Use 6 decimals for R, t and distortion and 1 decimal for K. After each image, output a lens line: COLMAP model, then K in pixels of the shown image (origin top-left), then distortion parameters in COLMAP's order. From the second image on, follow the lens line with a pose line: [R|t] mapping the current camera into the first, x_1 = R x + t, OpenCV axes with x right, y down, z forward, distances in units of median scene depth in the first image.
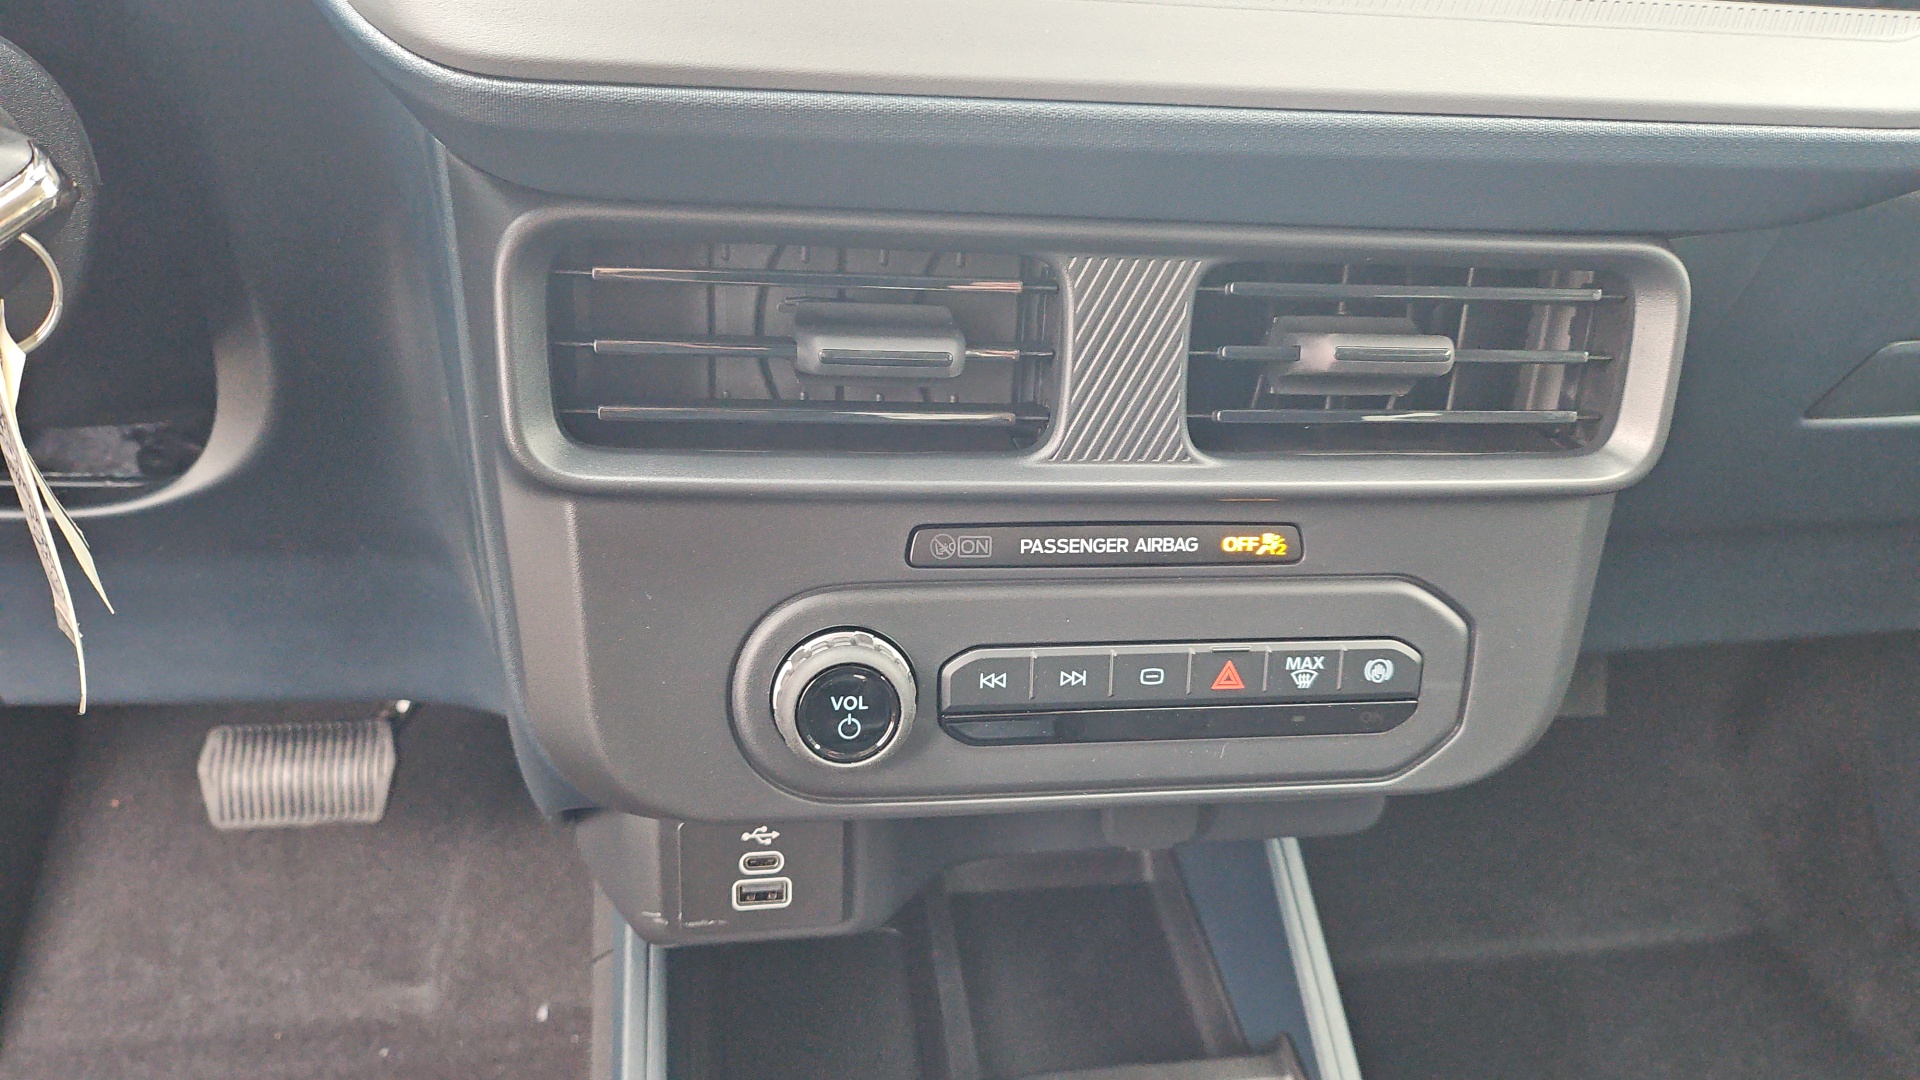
lens RADIAL K [[1466.6, 0, 935.3], [0, 1466.6, 544.3], [0, 0, 1]] dist [0.086524, -0.094774]
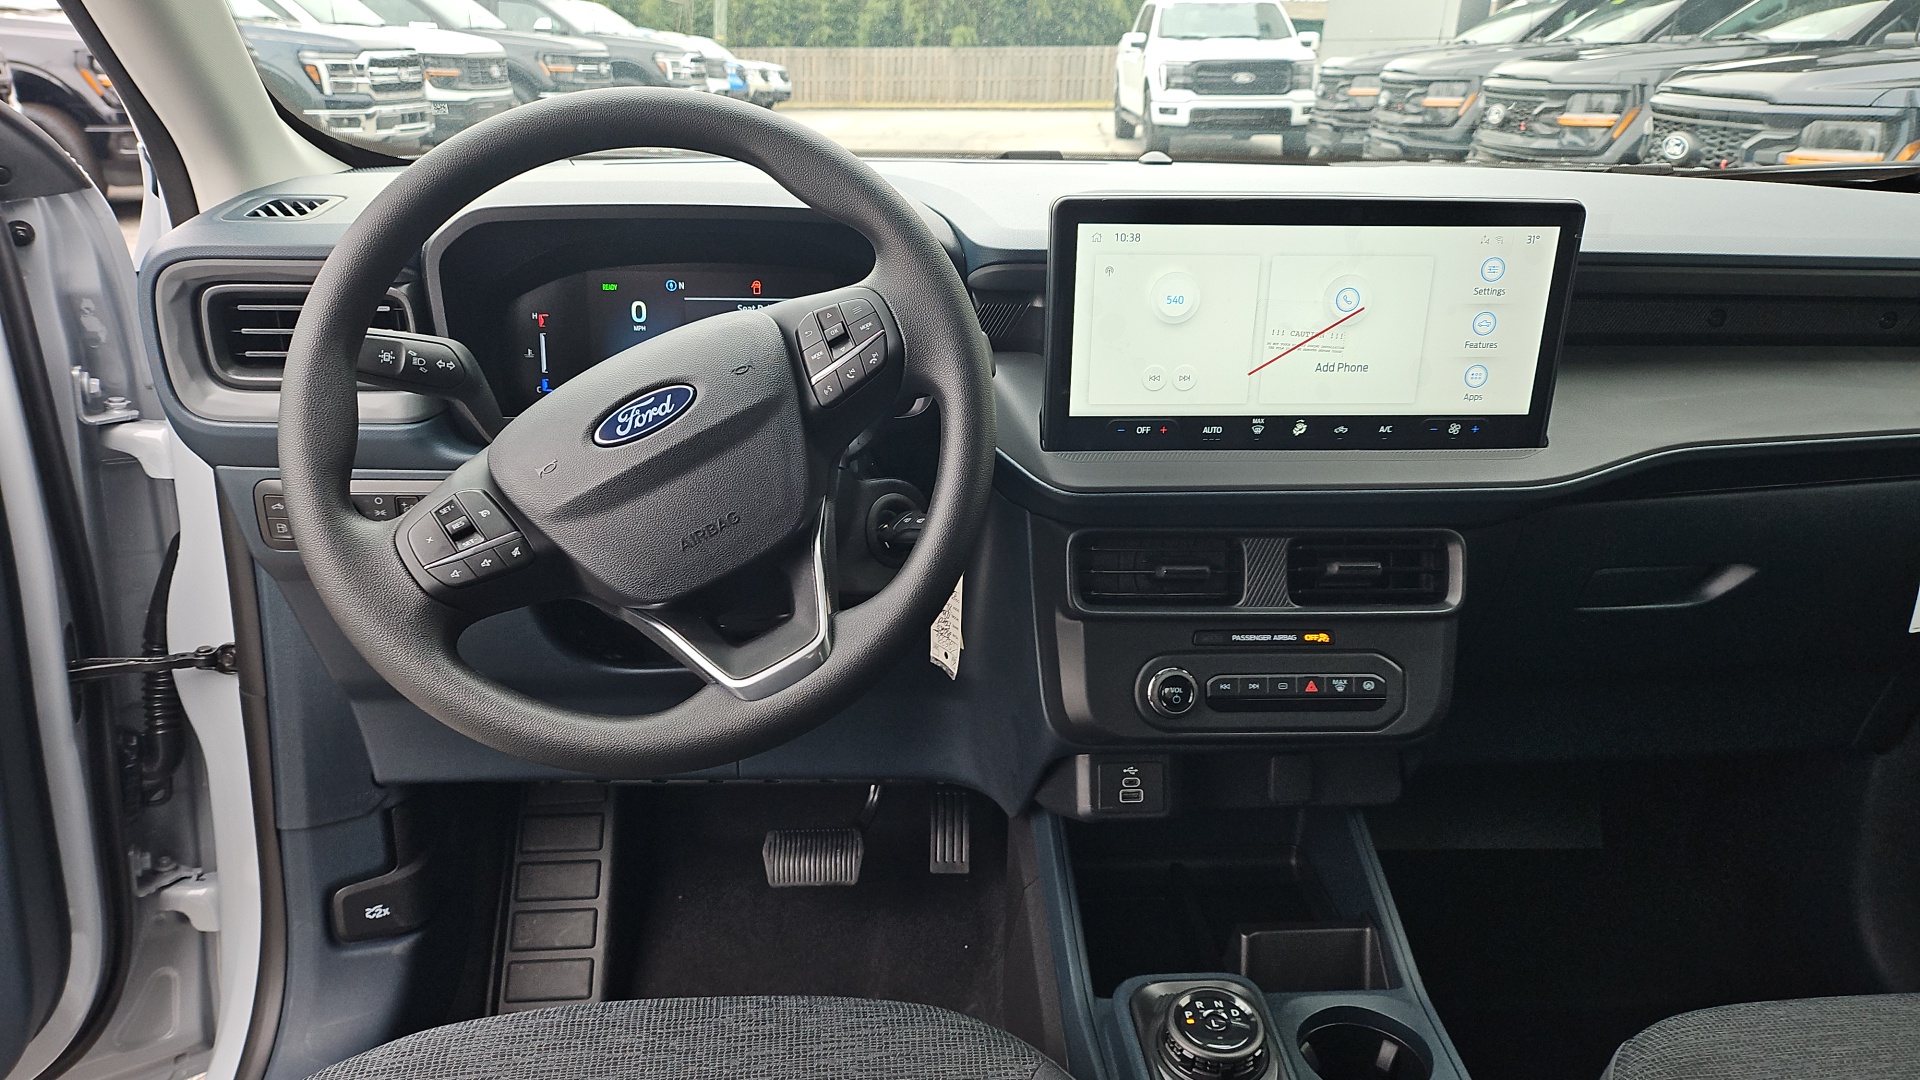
lens RADIAL K [[1360.9, 0, 954.0], [0, 1360.9, 592.8], [0, 0, 1]] dist [0.061670, -0.073105]
pose [[0.995022, -0.040048, -0.091260, -0.212895], [0.021292, 0.979992, -0.197896, 0.388446], [0.097359, 0.194968, 0.975966, -1.506103]]
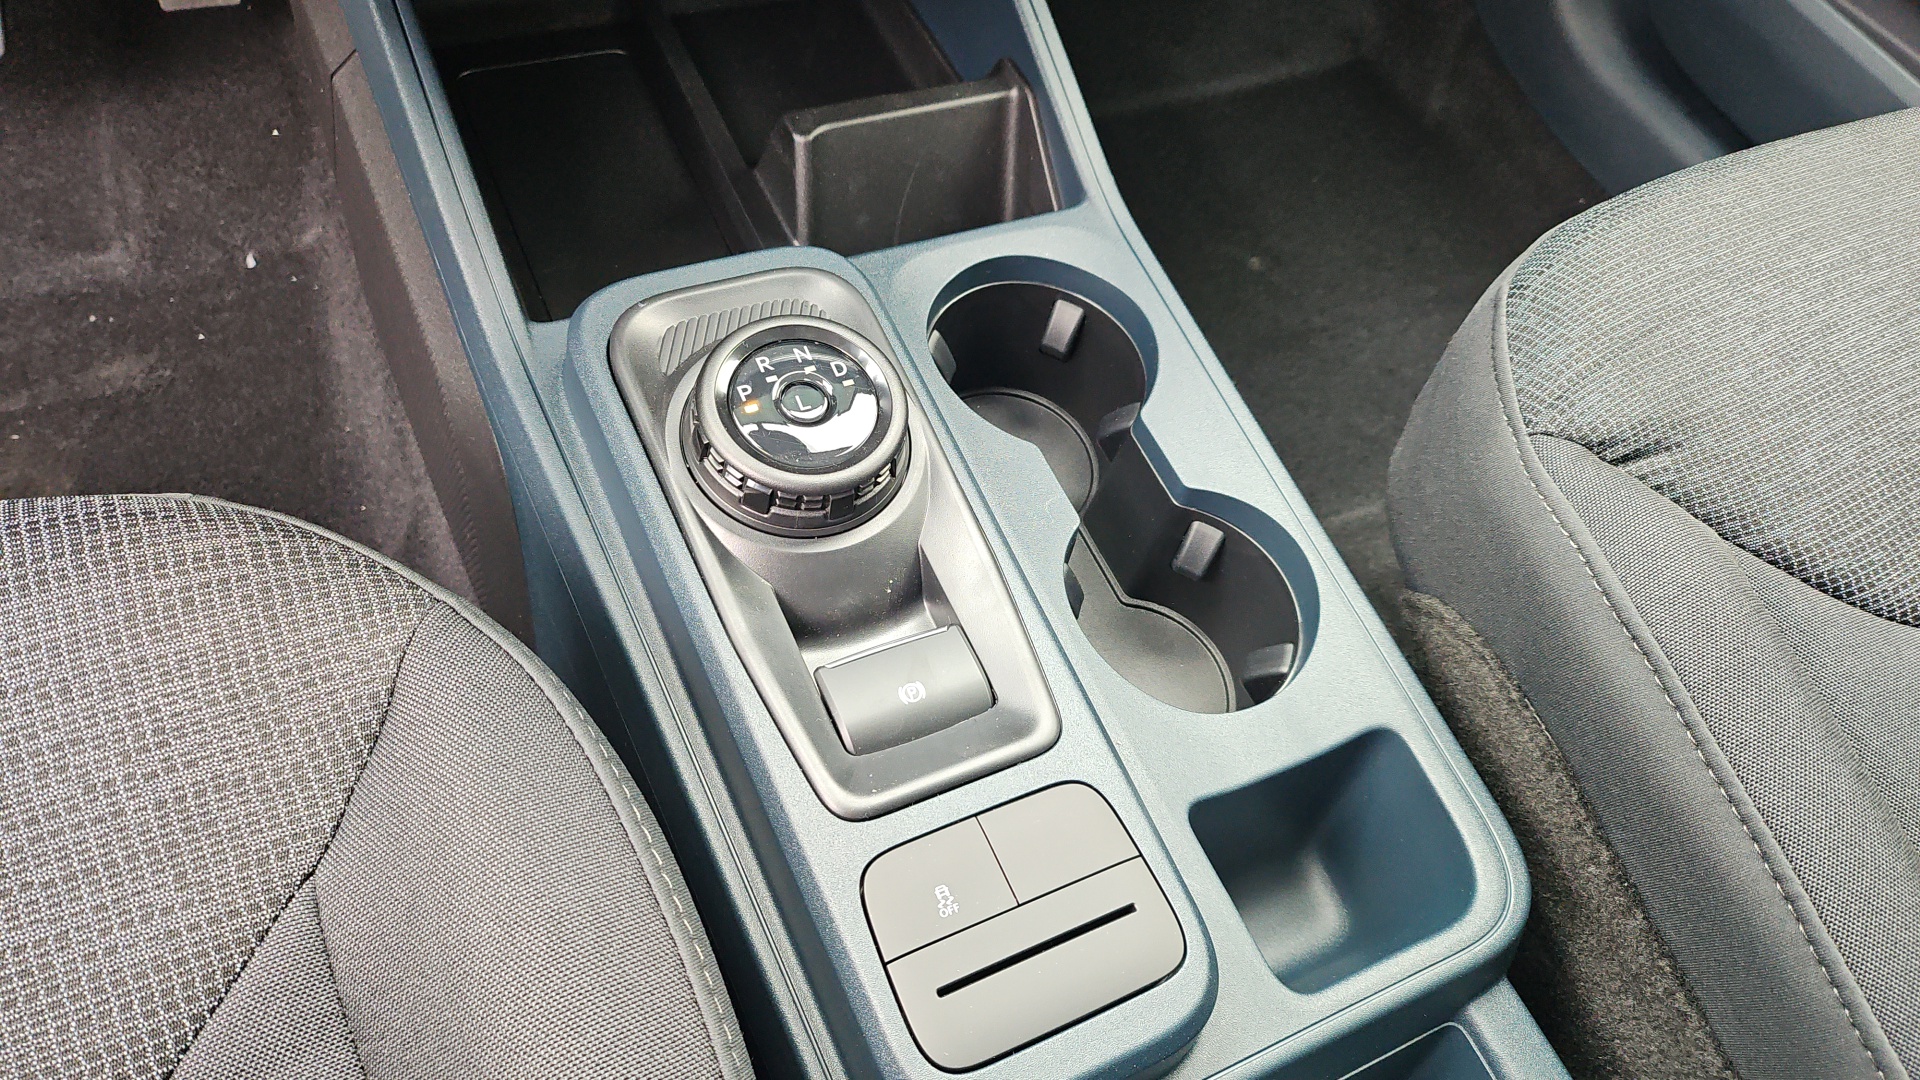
lens RADIAL K [[1466.6, 0, 935.3], [0, 1466.6, 544.3], [0, 0, 1]] dist [0.086524, -0.094774]
pose [[0.959871, -0.198147, 0.198455, -0.159917], [0.096399, 0.897662, 0.430012, 0.266028], [-0.263351, -0.393625, 0.880741, -0.149506]]
